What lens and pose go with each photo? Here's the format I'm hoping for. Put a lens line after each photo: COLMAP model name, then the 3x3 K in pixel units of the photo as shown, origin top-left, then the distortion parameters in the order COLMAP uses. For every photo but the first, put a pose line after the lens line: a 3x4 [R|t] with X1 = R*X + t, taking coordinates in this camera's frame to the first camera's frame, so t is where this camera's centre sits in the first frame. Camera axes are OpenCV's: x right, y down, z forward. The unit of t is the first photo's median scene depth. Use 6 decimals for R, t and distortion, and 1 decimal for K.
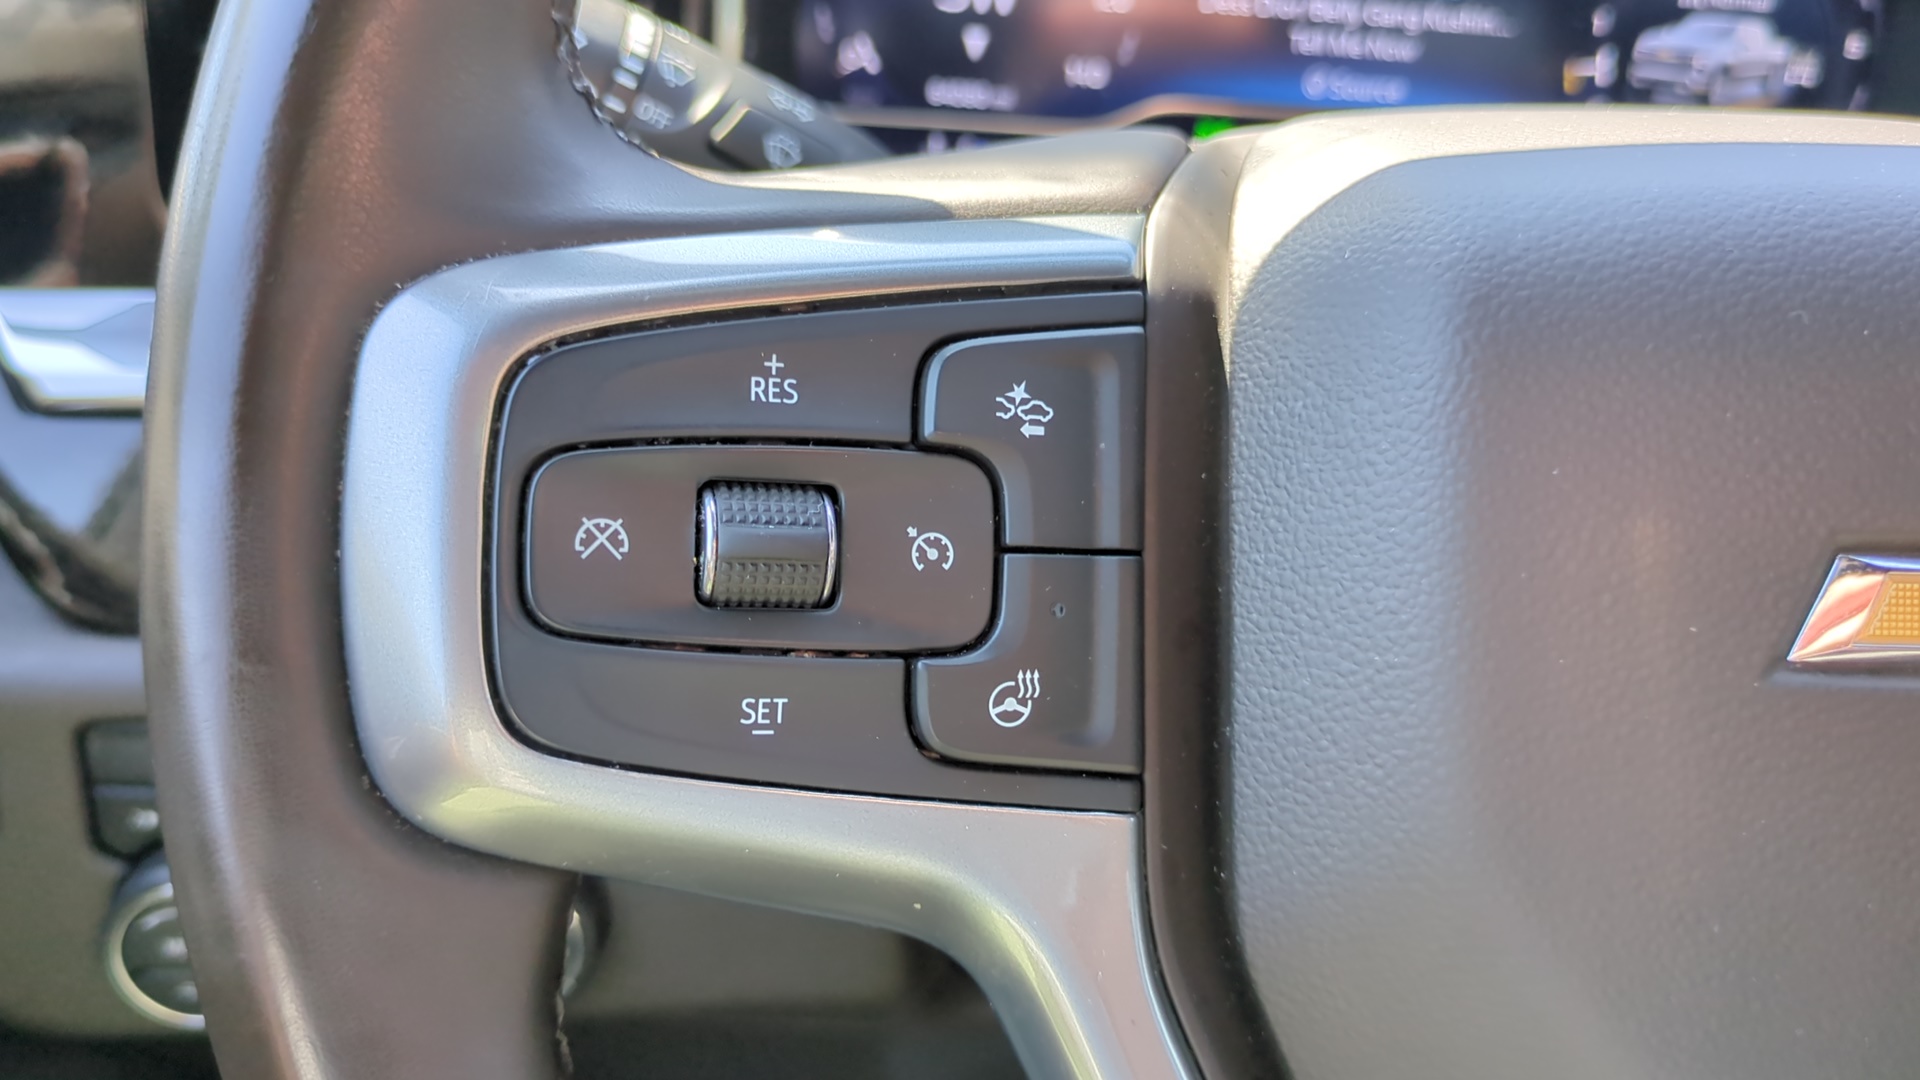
lens RADIAL K [[1678.8, 0, 959.5], [0, 1678.8, 540.1], [0, 0, 1]] dist [0.040345, -0.084117]
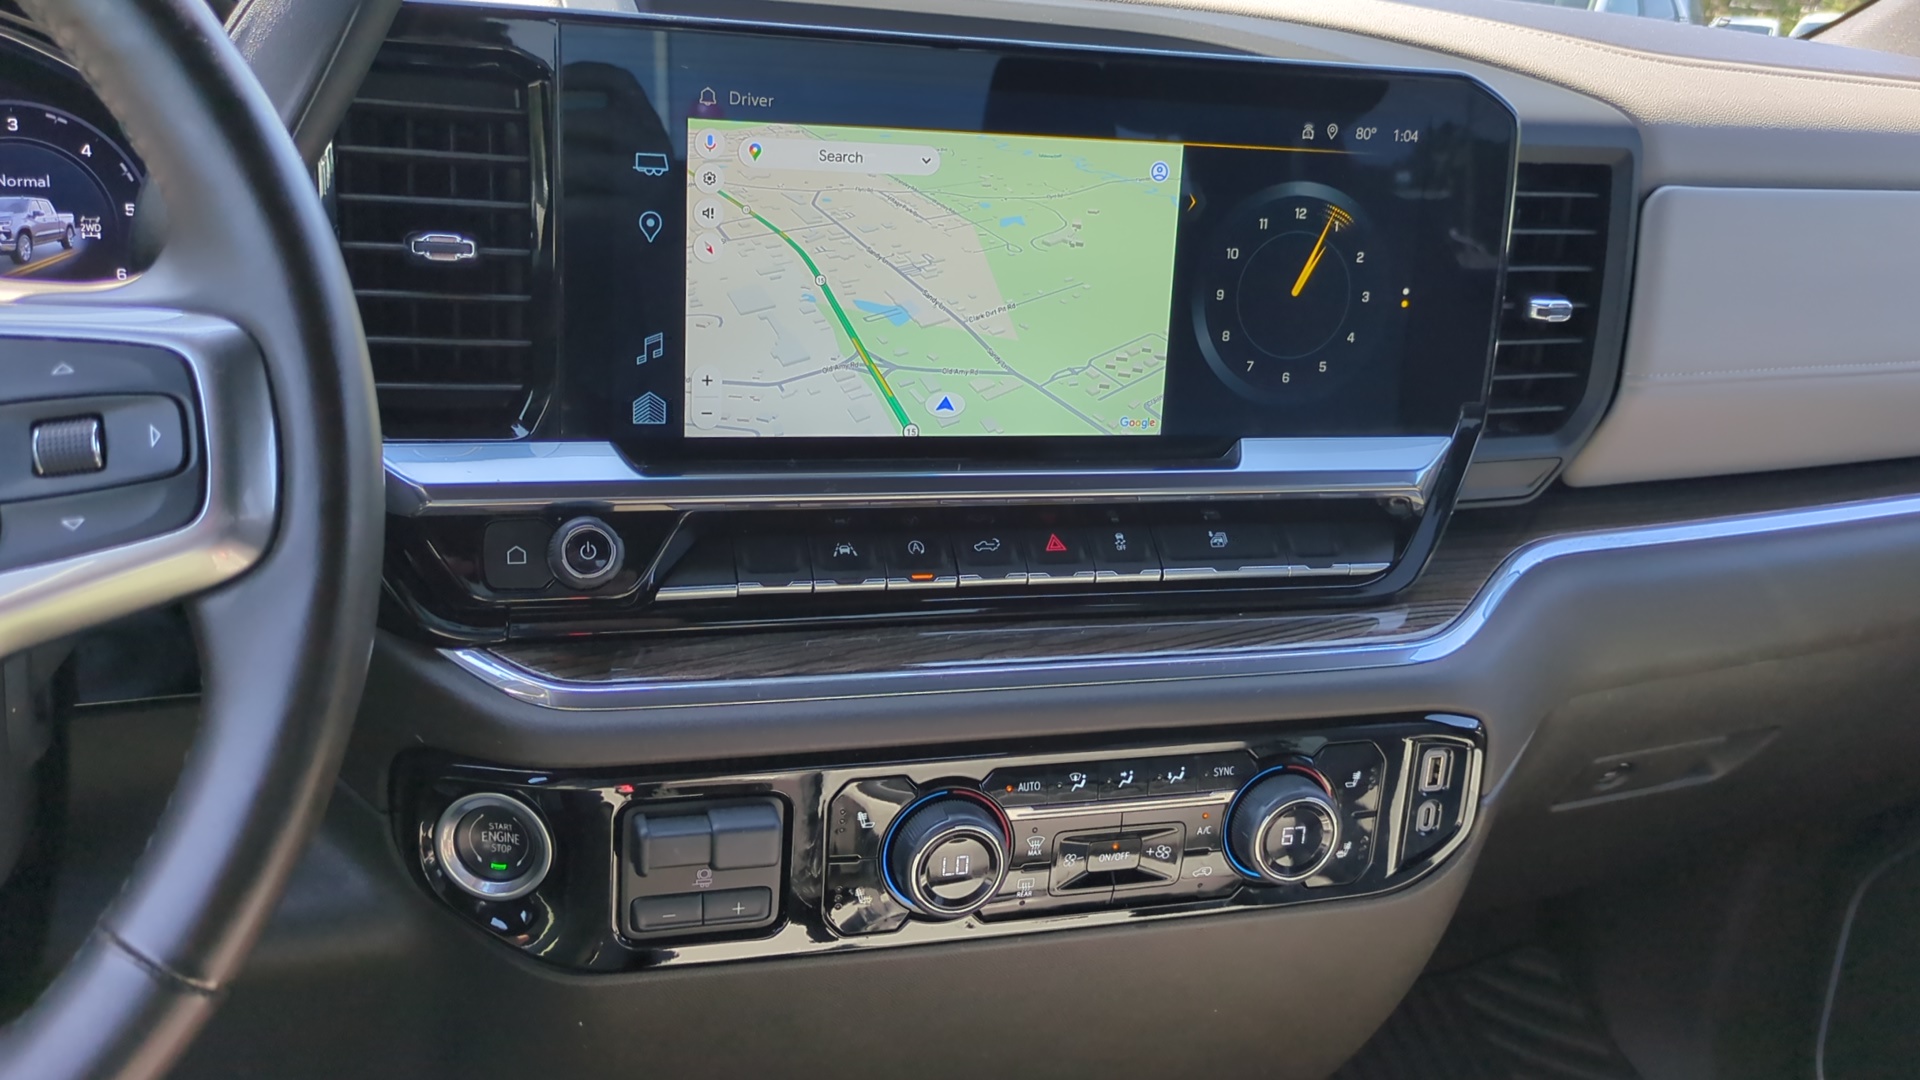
lens RADIAL K [[1678.8, 0, 967.1], [0, 1678.8, 527.7], [0, 0, 1]] dist [0.040345, -0.084117]
pose [[0.920665, -0.126806, 0.369183, 1.436598], [0.172907, 0.980399, -0.094448, 0.466470], [-0.349970, 0.150790, 0.924545, -1.039688]]
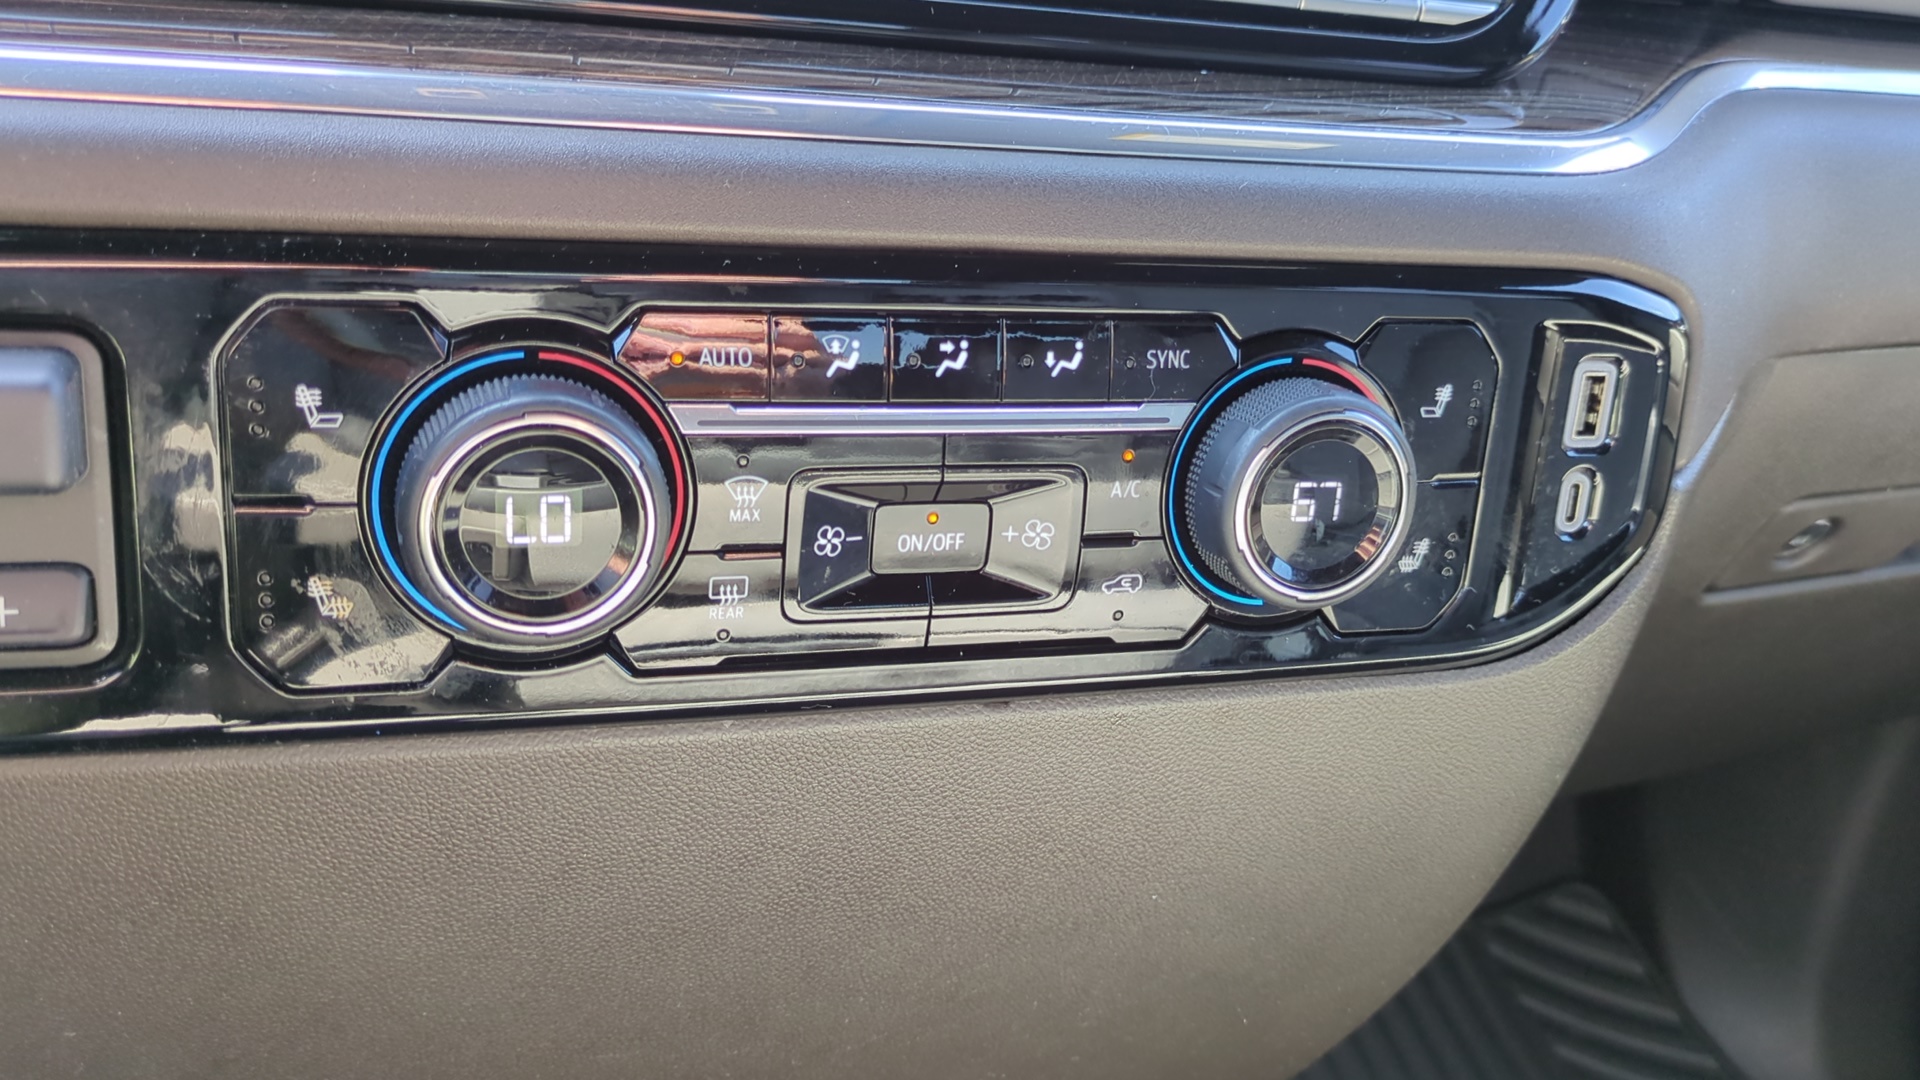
lens RADIAL K [[1678.8, 0, 952.7], [0, 1678.8, 527.4], [0, 0, 1]] dist [0.040345, -0.084117]
pose [[0.912651, -0.129720, 0.387610, 2.257426], [0.177227, 0.980112, -0.089282, 0.956956], [-0.368320, 0.150179, 0.917489, 0.580758]]
